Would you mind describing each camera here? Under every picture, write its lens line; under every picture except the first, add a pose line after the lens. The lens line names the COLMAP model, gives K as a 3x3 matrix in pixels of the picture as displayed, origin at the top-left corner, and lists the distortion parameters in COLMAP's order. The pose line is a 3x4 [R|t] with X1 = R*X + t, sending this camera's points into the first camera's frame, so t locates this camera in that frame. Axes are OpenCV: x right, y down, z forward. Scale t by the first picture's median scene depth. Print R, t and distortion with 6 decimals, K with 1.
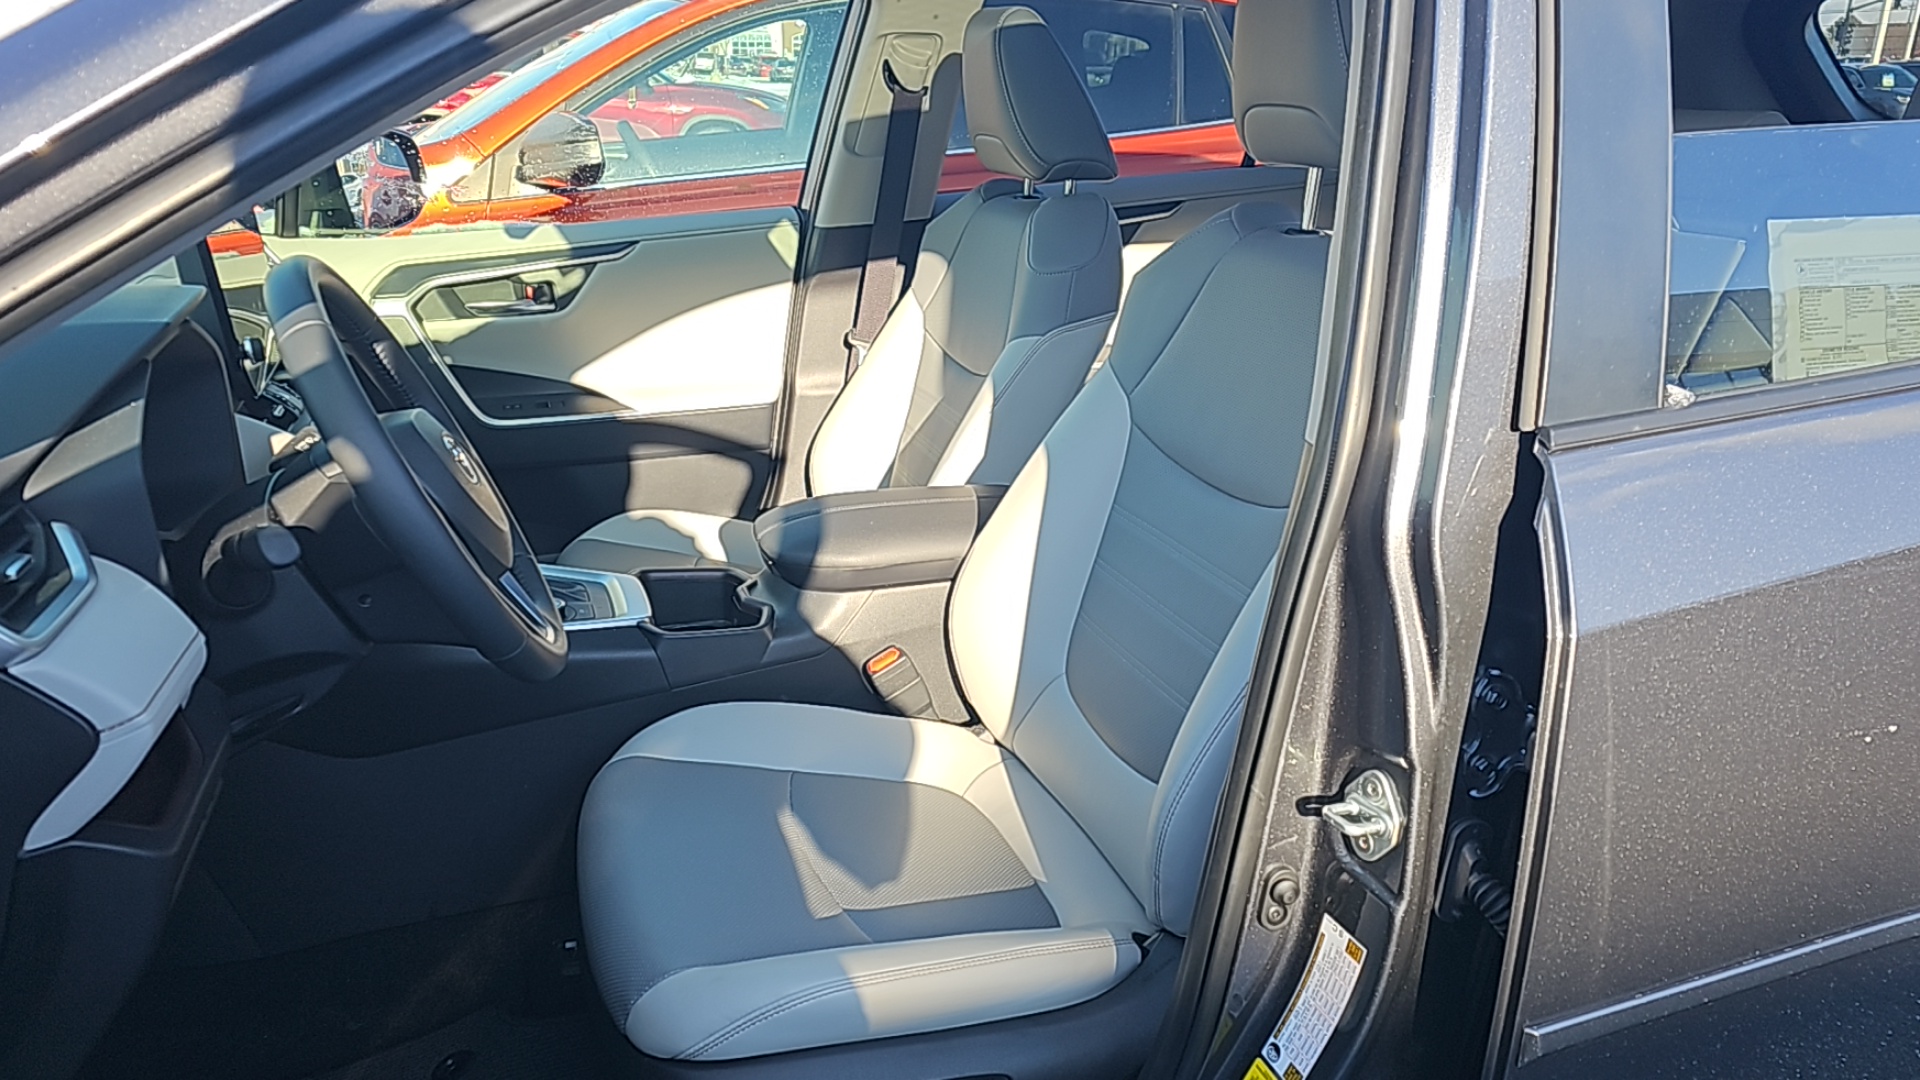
lens RADIAL K [[1378.5, 0, 966.0], [0, 1378.5, 539.7], [0, 0, 1]] dist [0.072601, -0.068660]
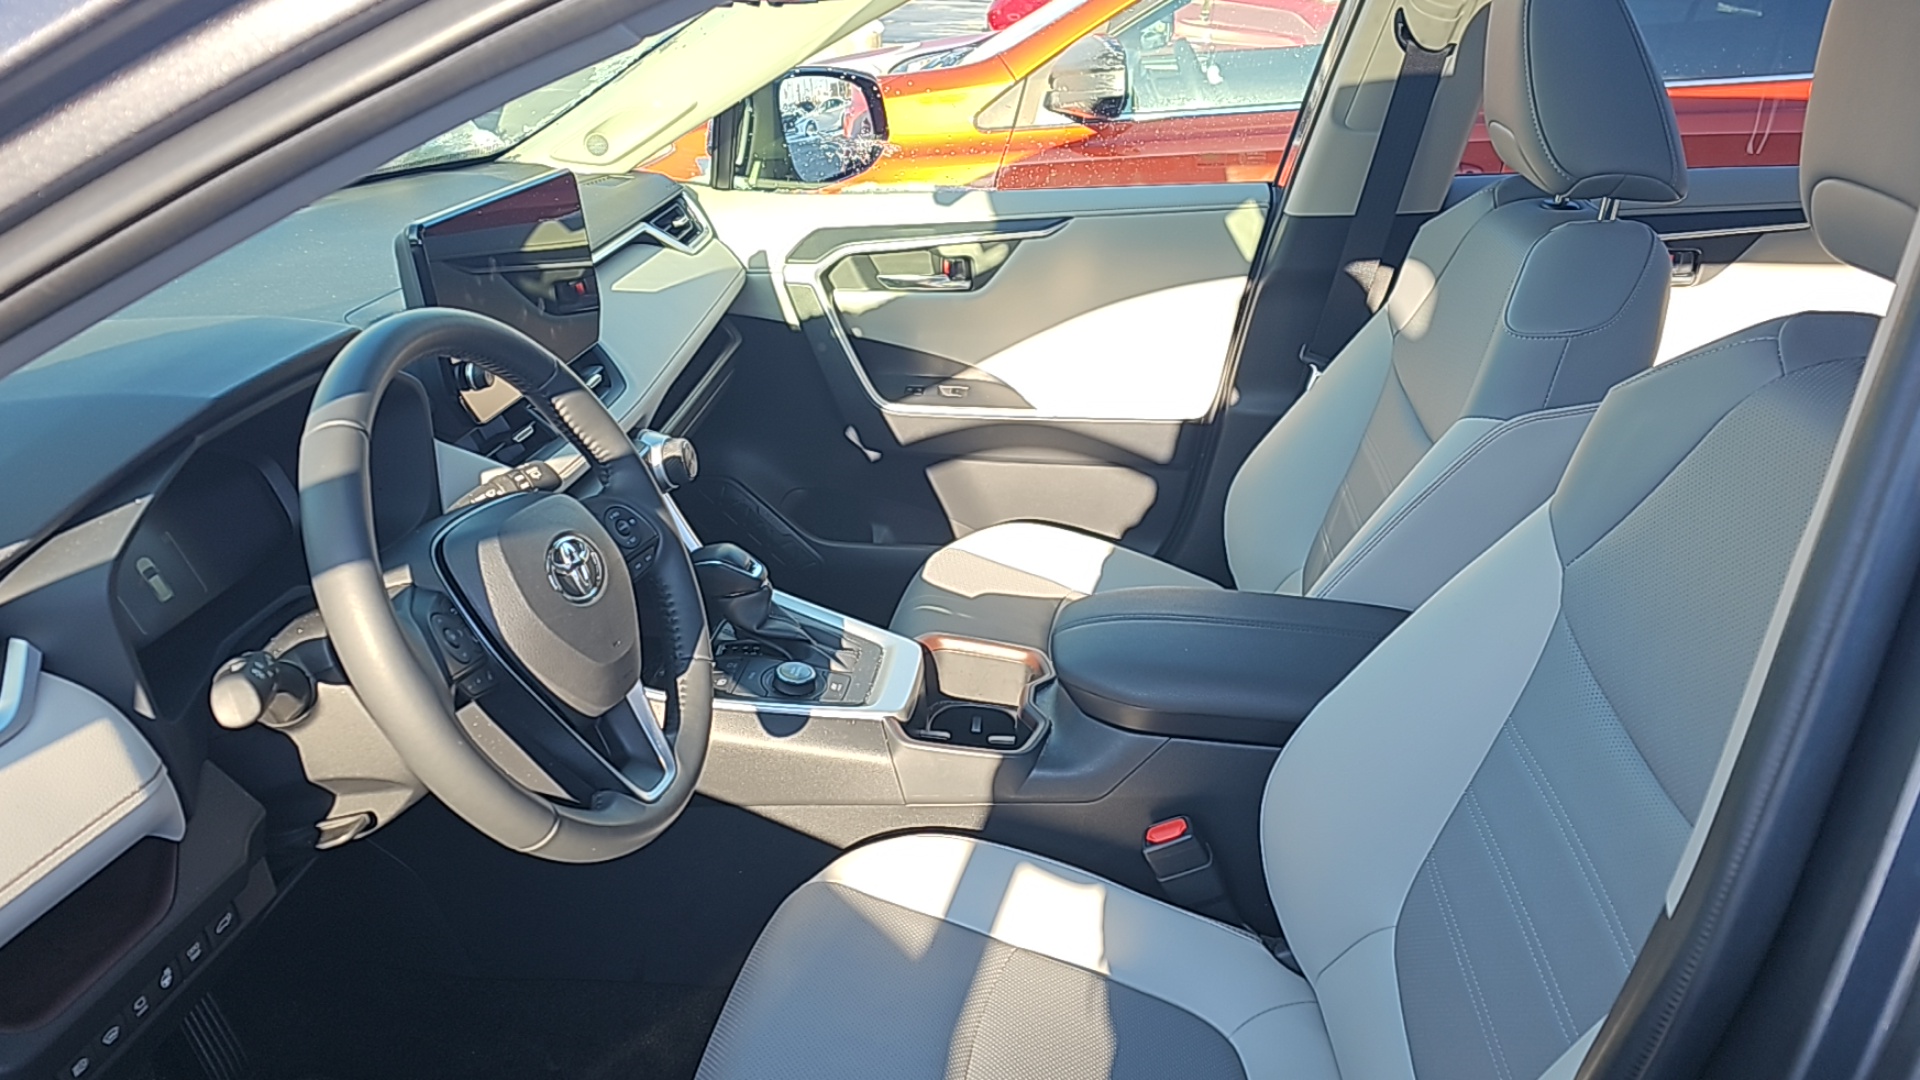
lens RADIAL K [[1378.5, 0, 963.8], [0, 1378.5, 554.2], [0, 0, 1]] dist [0.072601, -0.068660]
pose [[0.897438, 0.185447, -0.400269, 0.089080], [-0.149813, 0.981544, 0.118860, -0.103764], [0.414924, -0.046704, 0.908657, 0.183221]]
